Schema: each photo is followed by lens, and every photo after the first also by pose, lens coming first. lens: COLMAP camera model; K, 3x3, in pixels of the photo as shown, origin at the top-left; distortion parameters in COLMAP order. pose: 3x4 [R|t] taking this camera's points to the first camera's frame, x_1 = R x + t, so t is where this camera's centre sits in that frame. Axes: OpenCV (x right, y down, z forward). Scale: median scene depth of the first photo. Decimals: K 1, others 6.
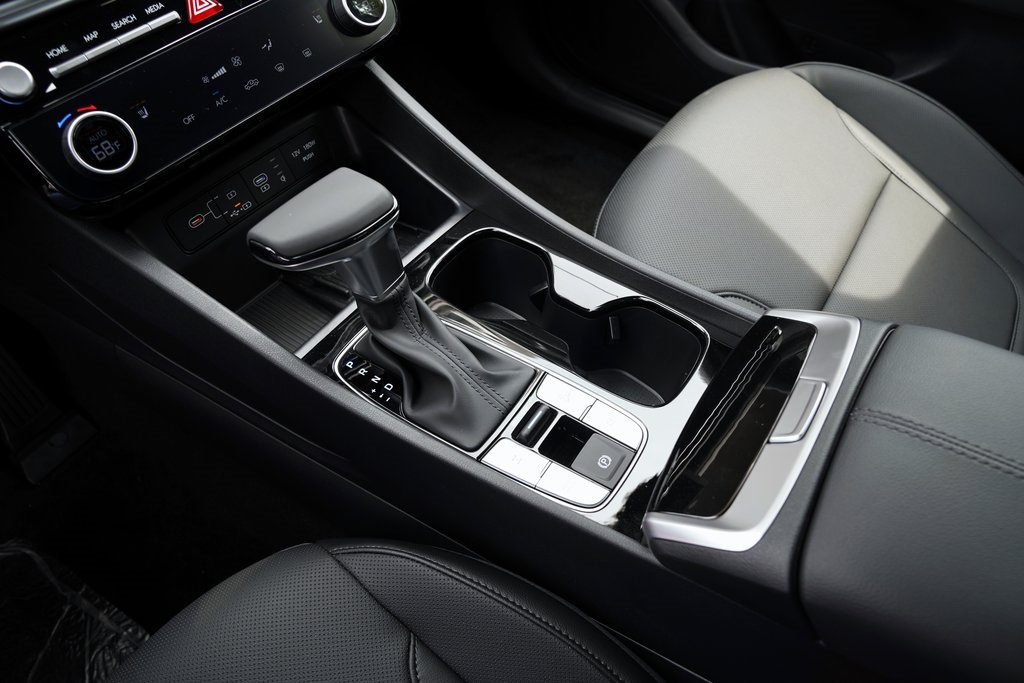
lens RADIAL K [[737.1, 0, 512.0], [0, 737.1, 341.5], [0, 0, 1]] dist [-0.008548, -0.001081]
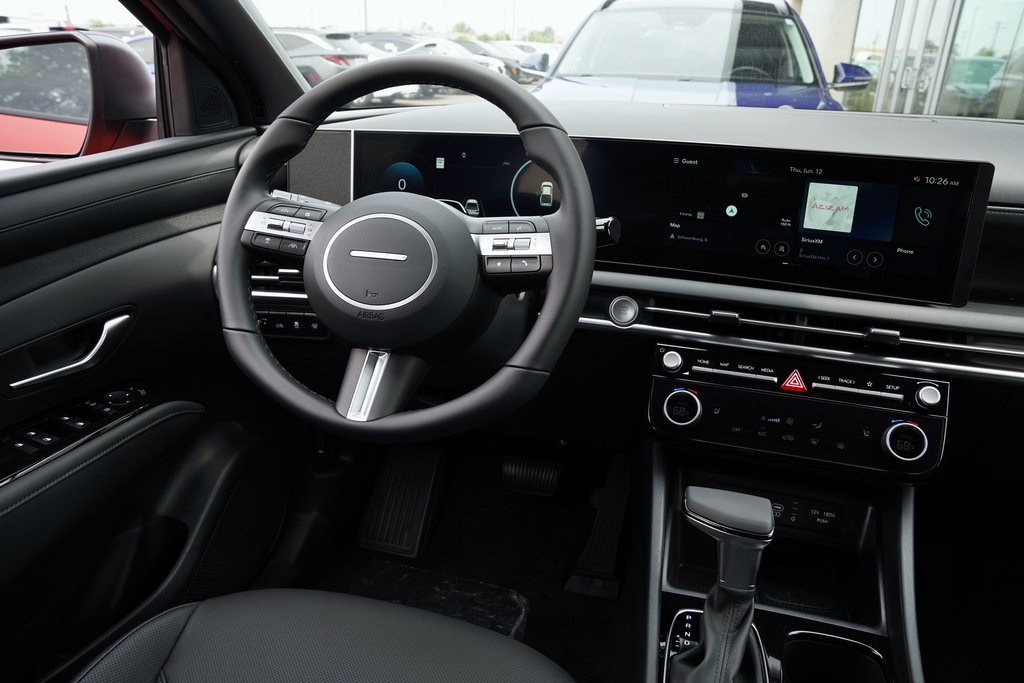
lens RADIAL K [[737.1, 0, 512.0], [0, 737.1, 341.5], [0, 0, 1]] dist [-0.008548, -0.001081]
pose [[0.332758, 0.352026, -0.874843, 0.675122], [-0.753627, 0.656923, -0.022315, -0.029127], [0.566849, 0.666731, 0.483893, -0.146441]]
